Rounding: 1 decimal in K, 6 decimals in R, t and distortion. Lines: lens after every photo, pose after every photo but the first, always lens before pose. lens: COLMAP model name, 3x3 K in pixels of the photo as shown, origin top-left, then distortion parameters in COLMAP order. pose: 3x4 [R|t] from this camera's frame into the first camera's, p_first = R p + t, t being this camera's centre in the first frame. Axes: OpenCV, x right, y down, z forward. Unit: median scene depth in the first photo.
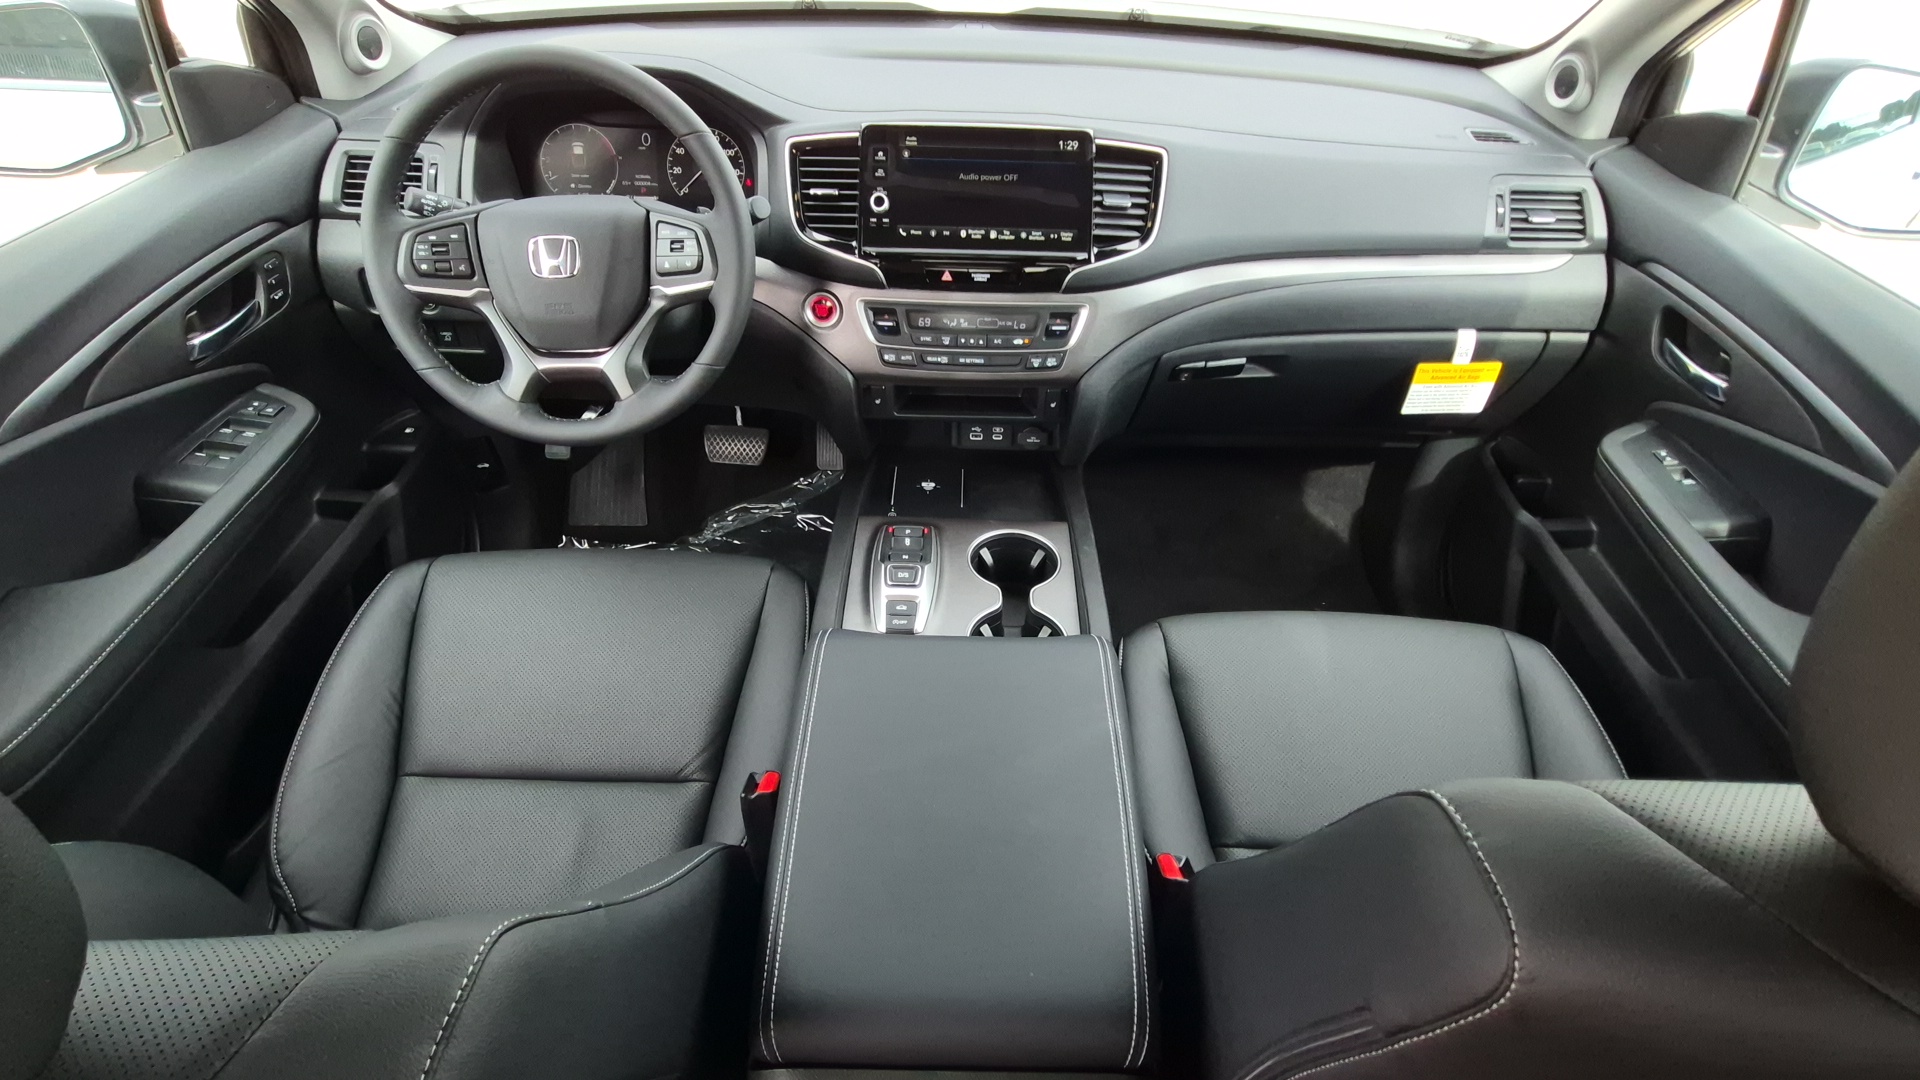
lens RADIAL K [[1009.2, 0, 960.0], [0, 1009.2, 540.0], [0, 0, 1]] dist [-0.014900, 0.001167]
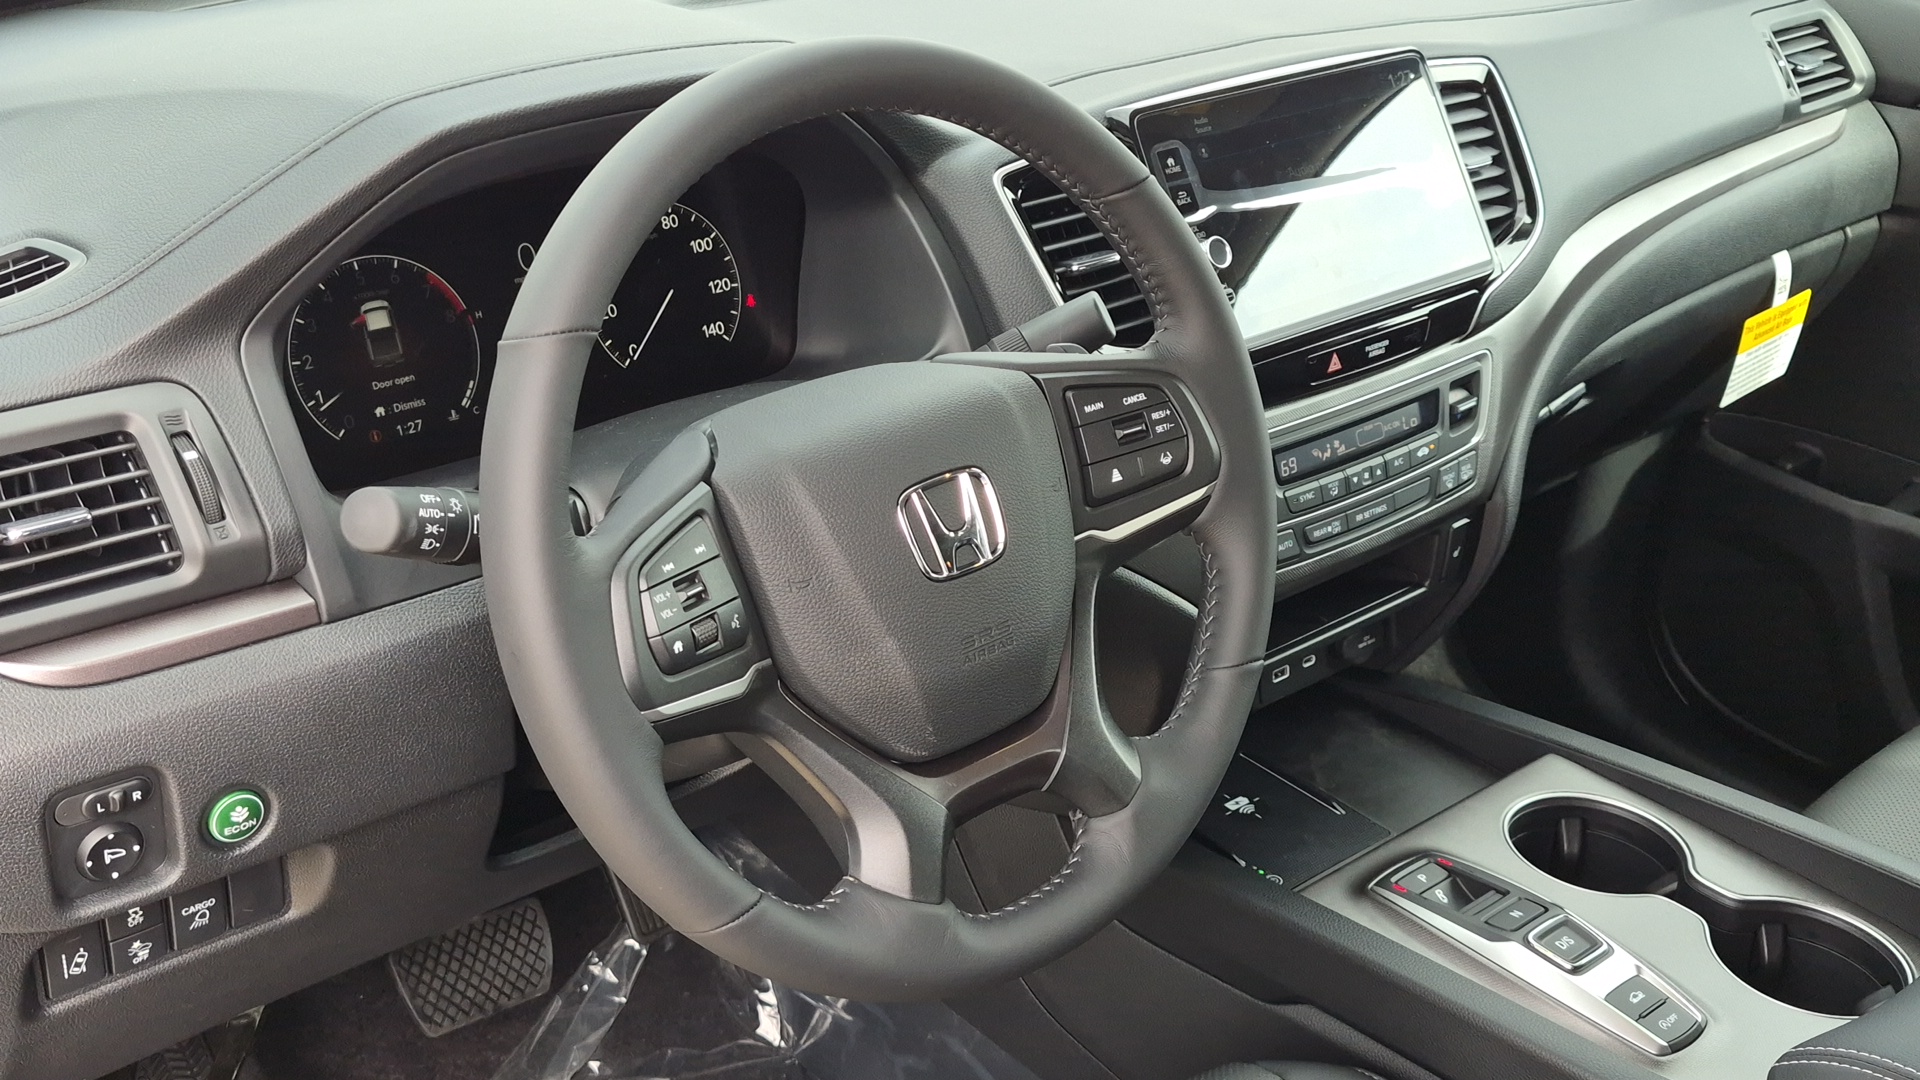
lens RADIAL K [[2092.5, 0, 960.0], [0, 2092.5, 540.0], [0, 0, 1]] dist [0.221535, -0.558427]
pose [[0.740447, -0.294761, 0.604032, -0.792199], [0.394746, 0.918089, -0.035879, -0.211468], [-0.543979, 0.265006, 0.796152, 0.281028]]
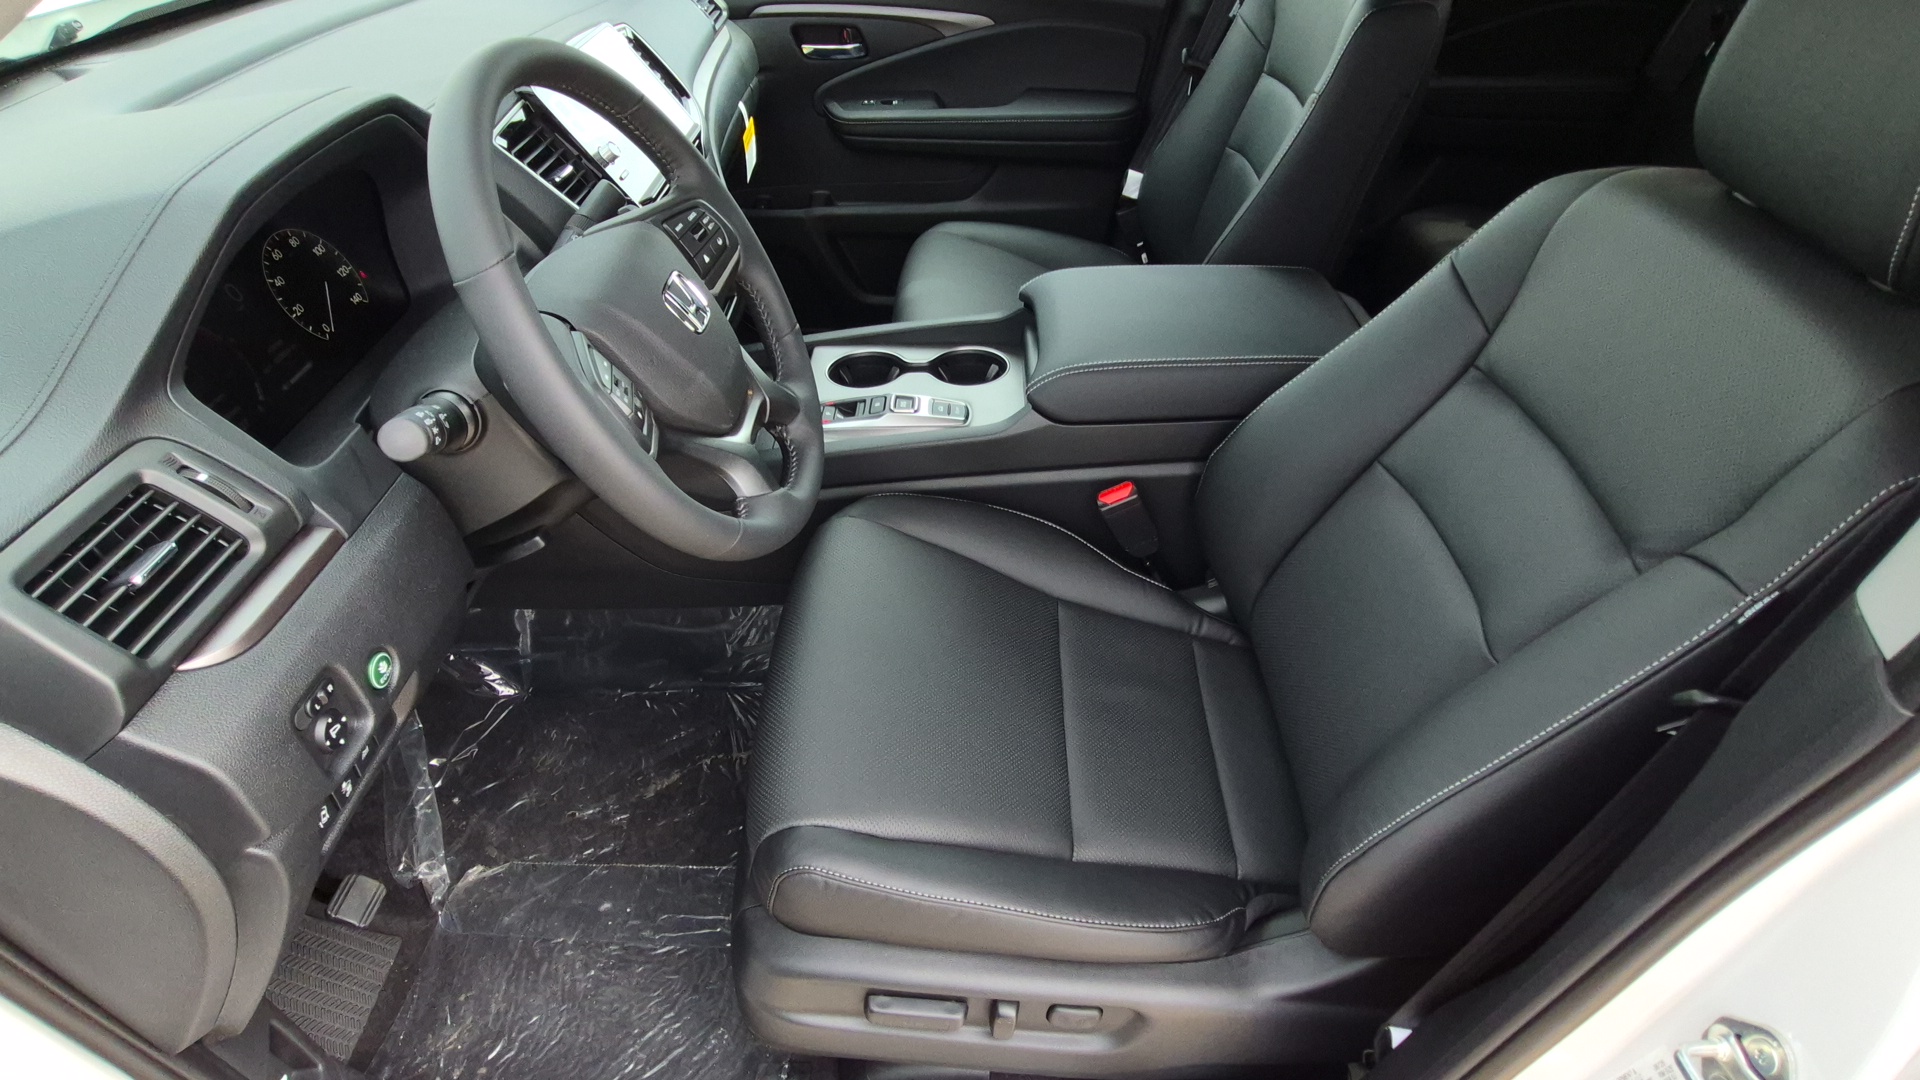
lens RADIAL K [[1009.2, 0, 960.0], [0, 1009.2, 540.0], [0, 0, 1]] dist [-0.014900, 0.001167]
pose [[-0.019694, -0.643069, 0.765555, -0.946139], [0.633906, 0.584095, 0.506949, -0.382763], [-0.773160, 0.495274, 0.396141, 0.578321]]
